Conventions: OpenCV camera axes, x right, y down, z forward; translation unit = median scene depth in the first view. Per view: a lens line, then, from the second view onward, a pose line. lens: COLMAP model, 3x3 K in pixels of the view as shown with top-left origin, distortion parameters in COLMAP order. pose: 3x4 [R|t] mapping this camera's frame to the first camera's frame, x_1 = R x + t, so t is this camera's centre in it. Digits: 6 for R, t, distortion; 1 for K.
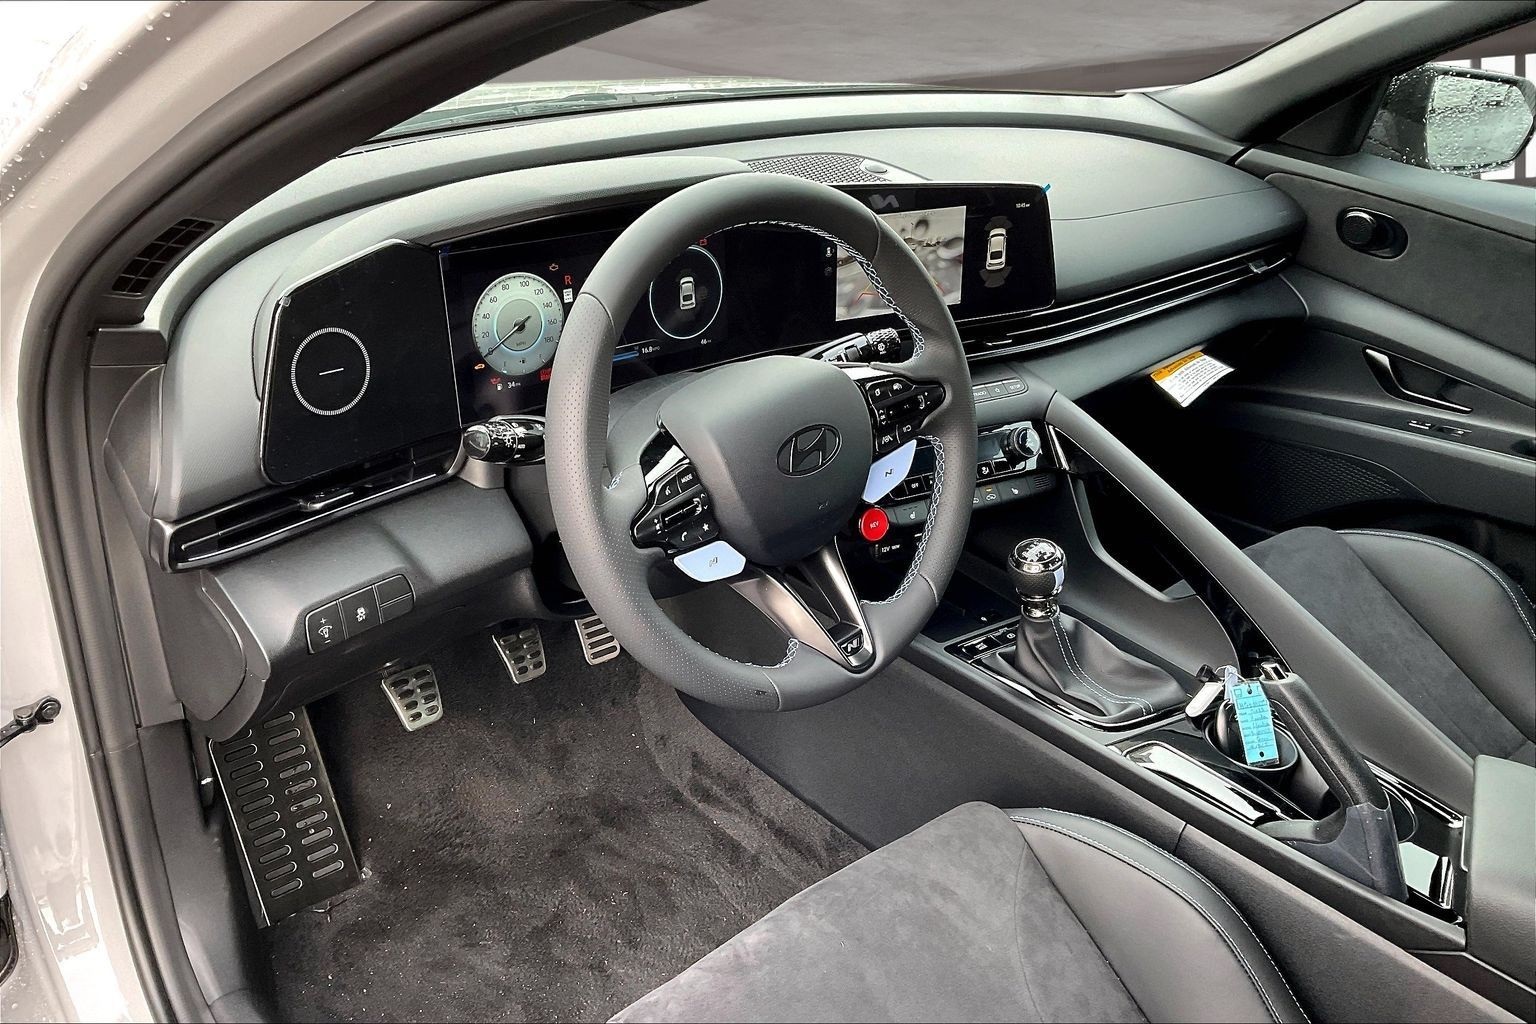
lens RADIAL K [[1264.8, 0, 768.0], [0, 1264.8, 512.0], [0, 0, 1]] dist [0.130222, -0.281389]
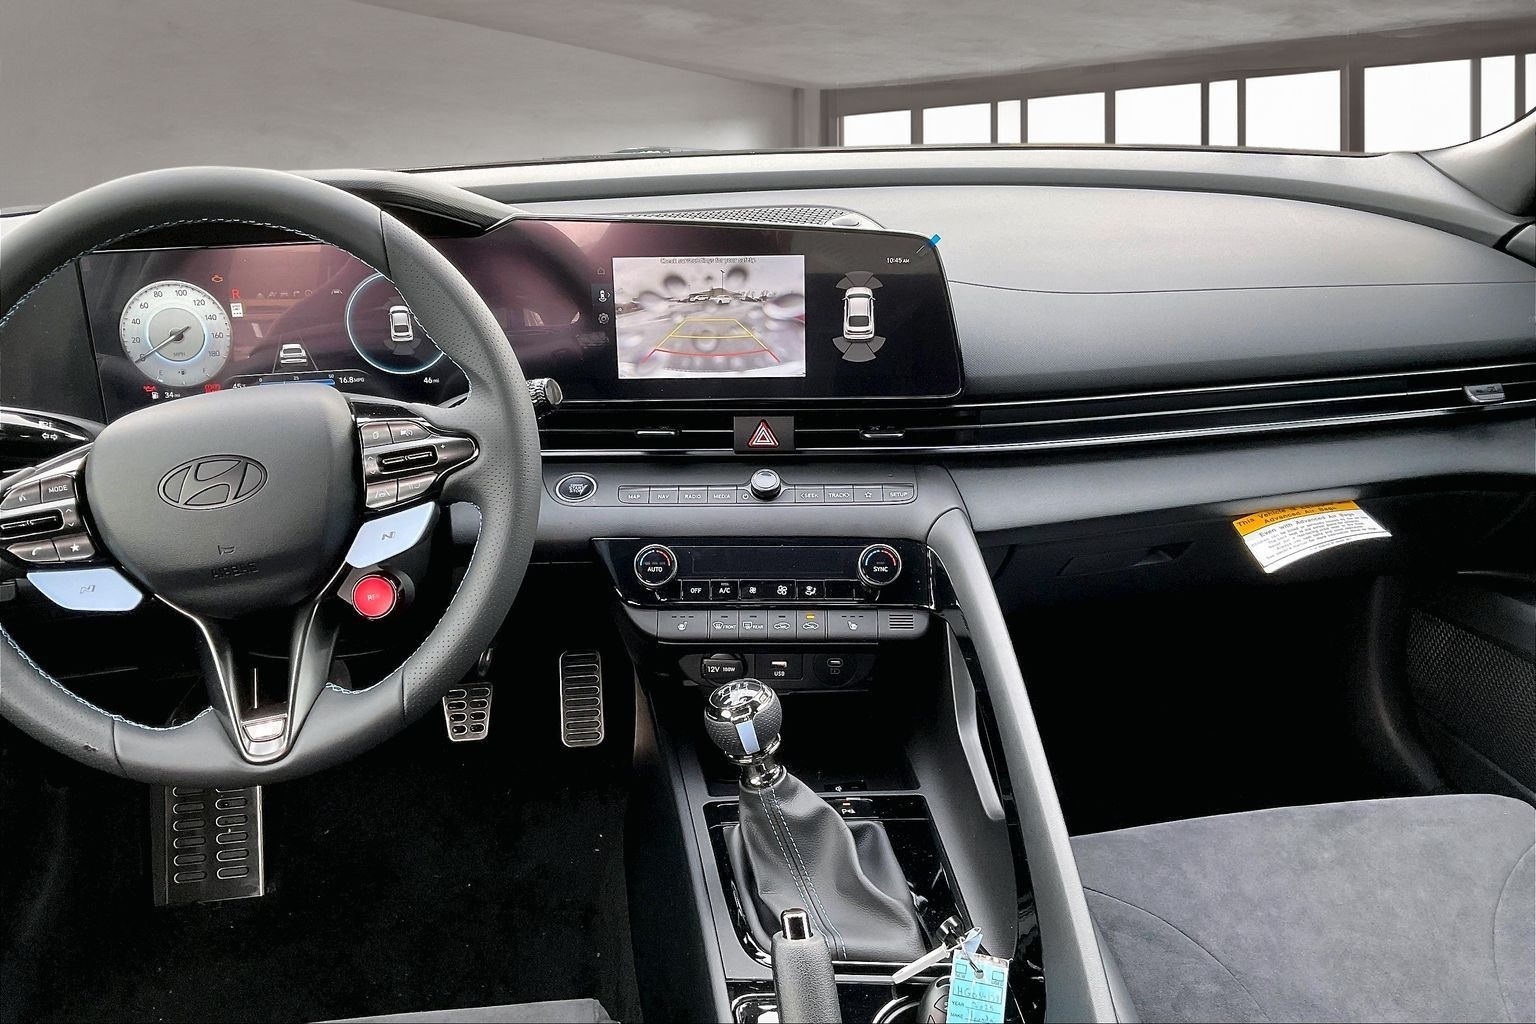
lens RADIAL K [[1264.8, 0, 768.0], [0, 1264.8, 512.0], [0, 0, 1]] dist [0.130222, -0.281389]
pose [[0.838226, 0.132161, -0.529066, 0.573240], [-0.183547, 0.981957, -0.045509, -0.041436], [0.513506, 0.135255, 0.847359, 0.334269]]
